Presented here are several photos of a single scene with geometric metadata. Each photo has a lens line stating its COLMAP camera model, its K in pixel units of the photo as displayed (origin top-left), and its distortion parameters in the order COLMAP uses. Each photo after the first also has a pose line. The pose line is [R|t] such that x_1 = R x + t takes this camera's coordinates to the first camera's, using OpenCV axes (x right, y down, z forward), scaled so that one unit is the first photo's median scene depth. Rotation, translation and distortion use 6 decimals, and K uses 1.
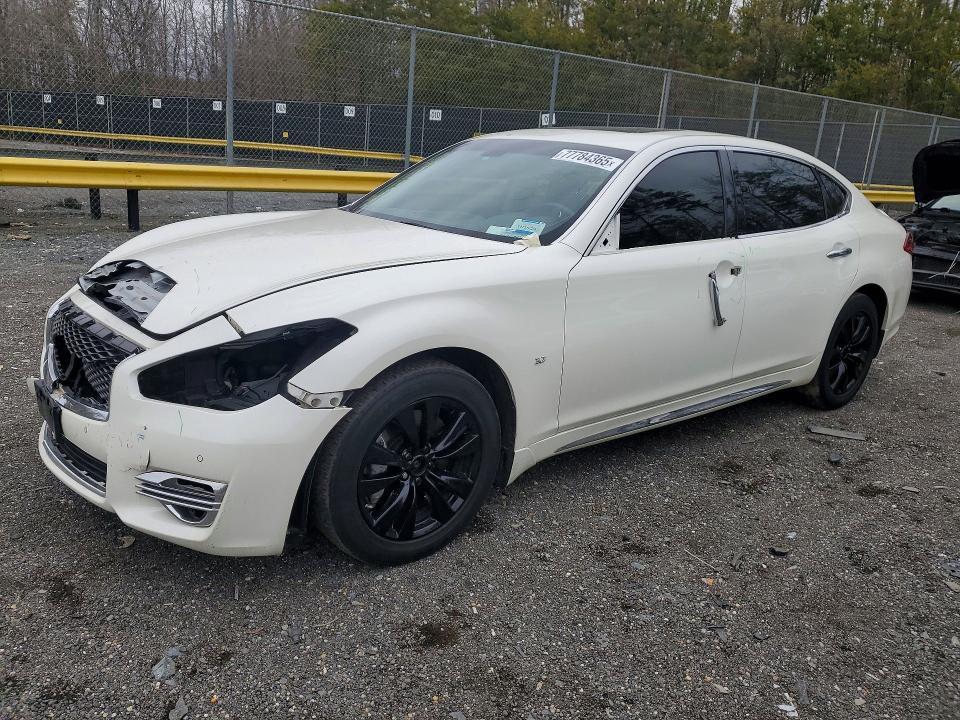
lens RADIAL K [[741.4, 0, 480.0], [0, 741.4, 360.0], [0, 0, 1]] dist [0.008679, 0.006807]
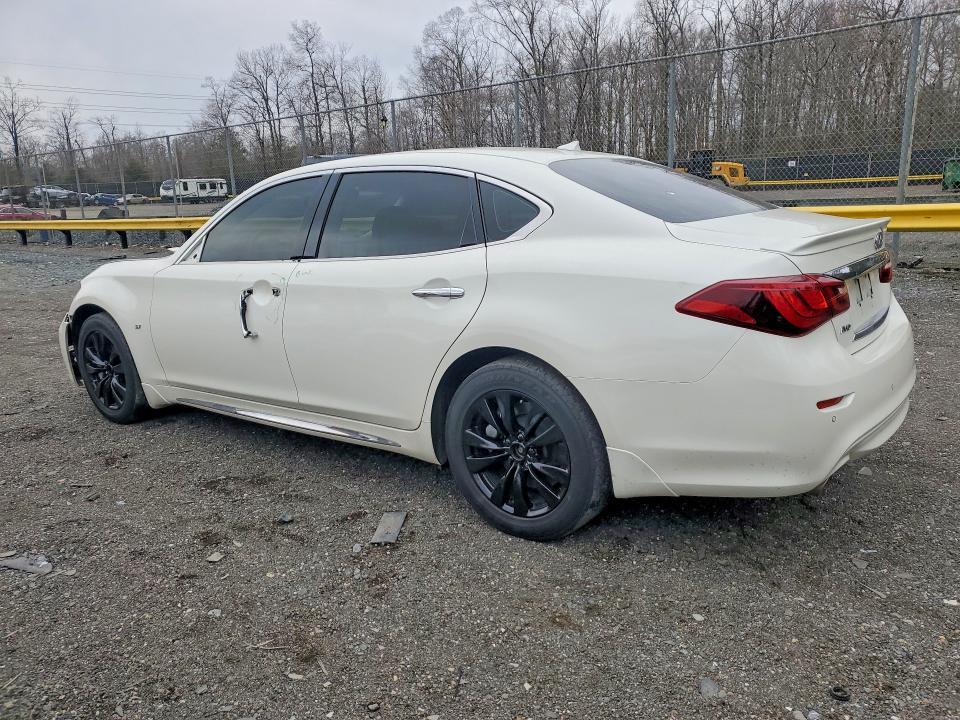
lens RADIAL K [[741.4, 0, 480.0], [0, 741.4, 360.0], [0, 0, 1]] dist [0.008679, 0.006807]
pose [[0.245312, 0.148108, -0.958064, 1.435314], [-0.210465, 0.972827, 0.096500, -0.190154], [0.946323, 0.177966, 0.269818, 1.024527]]
